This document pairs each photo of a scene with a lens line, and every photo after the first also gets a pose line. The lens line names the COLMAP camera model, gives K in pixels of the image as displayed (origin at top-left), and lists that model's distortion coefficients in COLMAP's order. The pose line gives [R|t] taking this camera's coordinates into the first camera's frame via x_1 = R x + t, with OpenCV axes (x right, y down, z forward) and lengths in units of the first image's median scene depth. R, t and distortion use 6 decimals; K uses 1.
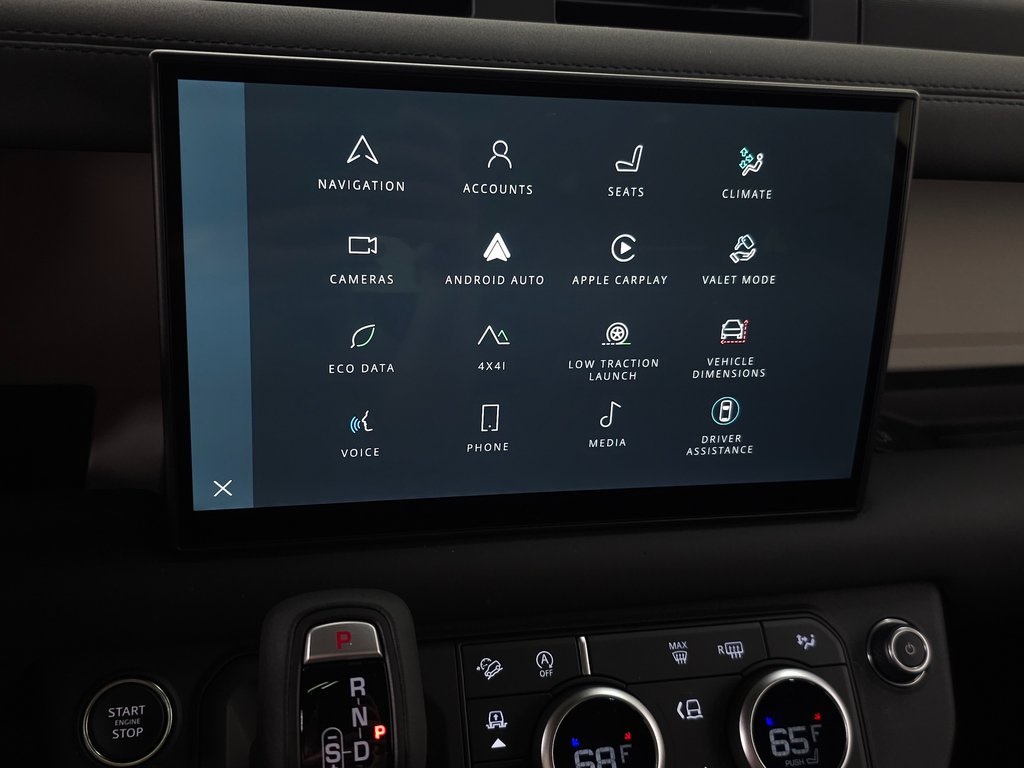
lens RADIAL K [[1029.1, 0, 508.8], [0, 1029.1, 379.2], [0, 0, 1]] dist [0.005366, -0.004638]
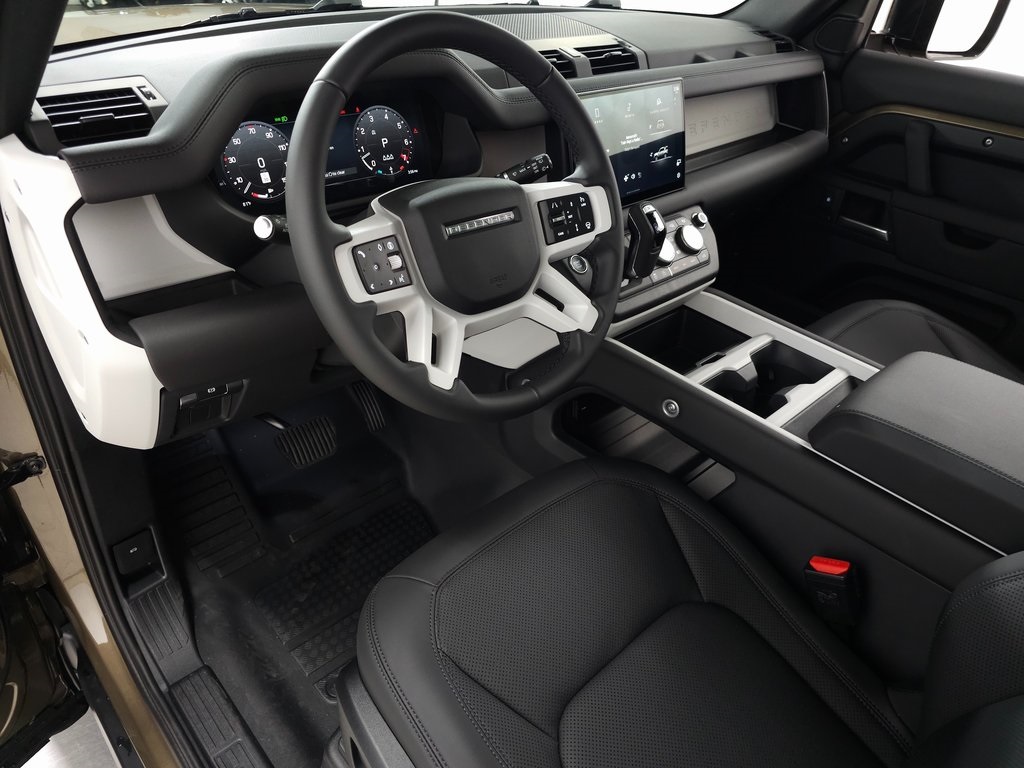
lens RADIAL K [[689.3, 0, 480.6], [0, 689.3, 380.9], [0, 0, 1]] dist [0.026224, -0.001232]
pose [[0.872792, -0.320116, 0.368455, -1.728512], [0.278846, 0.946594, 0.161877, 0.199313], [-0.400597, -0.038543, 0.915443, -1.288105]]
